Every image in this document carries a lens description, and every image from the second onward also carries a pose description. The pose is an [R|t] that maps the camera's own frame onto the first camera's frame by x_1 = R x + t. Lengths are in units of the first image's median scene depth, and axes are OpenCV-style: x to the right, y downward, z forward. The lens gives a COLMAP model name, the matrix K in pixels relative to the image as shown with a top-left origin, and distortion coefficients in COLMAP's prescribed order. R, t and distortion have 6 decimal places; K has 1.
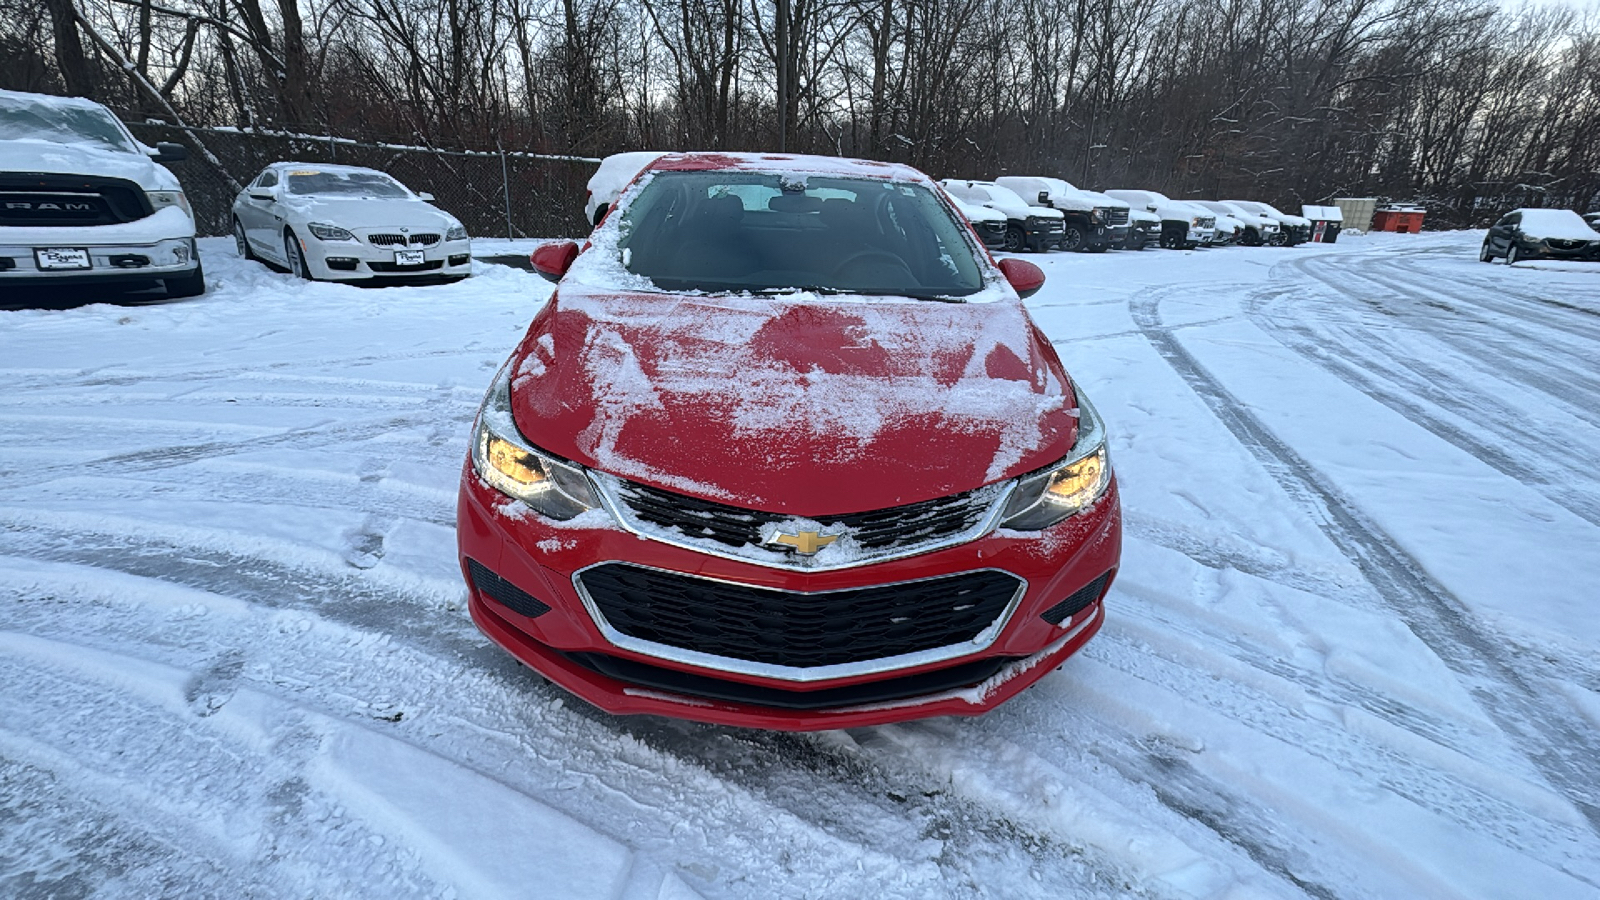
lens RADIAL K [[717.5, 0, 798.7], [0, 717.5, 463.4], [0, 0, 1]] dist [-0.004455, -0.000725]
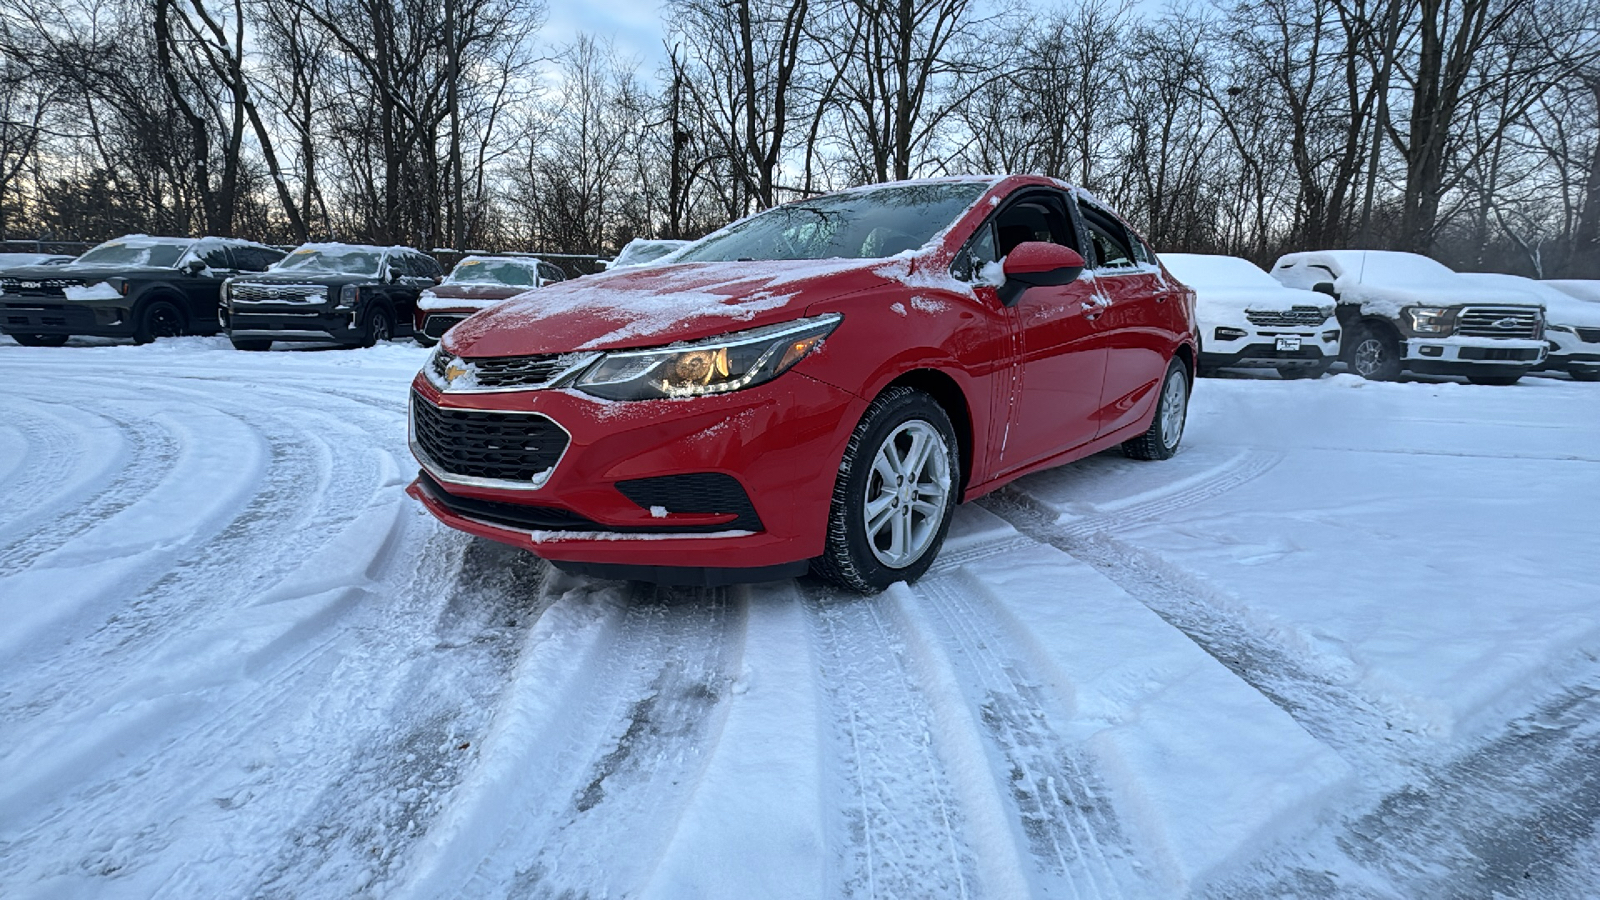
lens RADIAL K [[724.2, 0, 798.6], [0, 724.2, 453.7], [0, 0, 1]] dist [-0.001384, 0.000142]
pose [[0.723415, 0.108687, -0.681805, 1.374529], [-0.232674, 0.968142, -0.092543, 0.219229], [0.650026, 0.225585, 0.725657, 0.425274]]
